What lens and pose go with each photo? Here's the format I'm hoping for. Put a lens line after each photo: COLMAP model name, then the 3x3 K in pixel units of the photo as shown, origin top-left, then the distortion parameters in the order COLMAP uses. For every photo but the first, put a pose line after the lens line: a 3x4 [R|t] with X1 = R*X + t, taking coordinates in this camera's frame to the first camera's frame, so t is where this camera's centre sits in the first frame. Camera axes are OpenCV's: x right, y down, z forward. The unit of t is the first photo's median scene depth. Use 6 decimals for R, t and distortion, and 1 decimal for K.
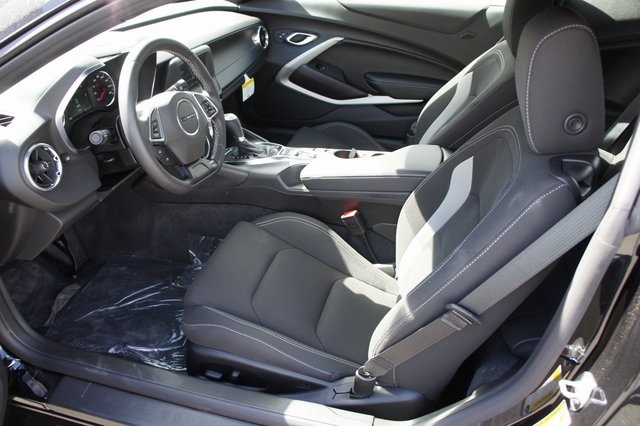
lens RADIAL K [[523.0, 0, 320.1], [0, 523.0, 212.1], [0, 0, 1]] dist [-0.163824, 0.110159]
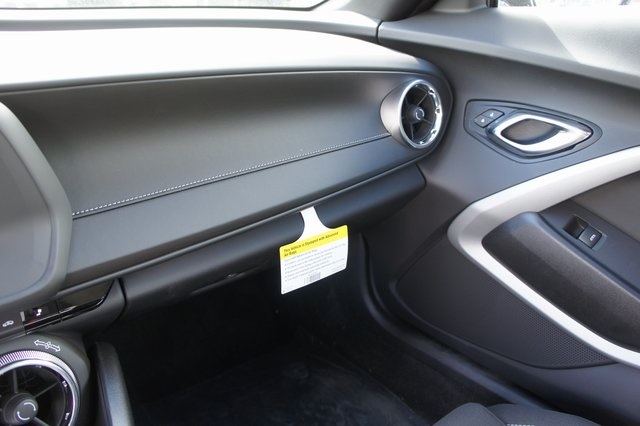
lens RADIAL K [[523.0, 0, 322.6], [0, 523.0, 207.2], [0, 0, 1]] dist [-0.163824, 0.110159]
pose [[0.820646, 0.202002, -0.534543, 0.039827], [-0.287671, 0.954297, -0.081015, -0.276925], [0.493747, 0.220257, 0.841250, 0.816288]]
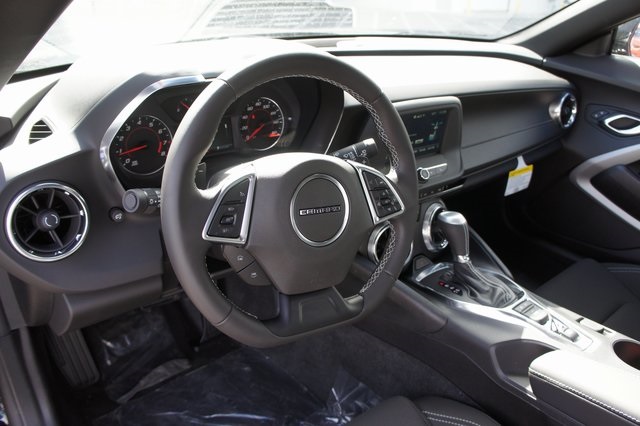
lens RADIAL K [[523.0, 0, 305.0], [0, 523.0, 213.3], [0, 0, 1]] dist [-0.163824, 0.110159]
pose [[0.792824, 0.286609, -0.537853, 0.008615], [-0.342843, 0.939380, -0.004796, -0.113505], [0.503874, 0.188201, 0.843025, 0.361152]]
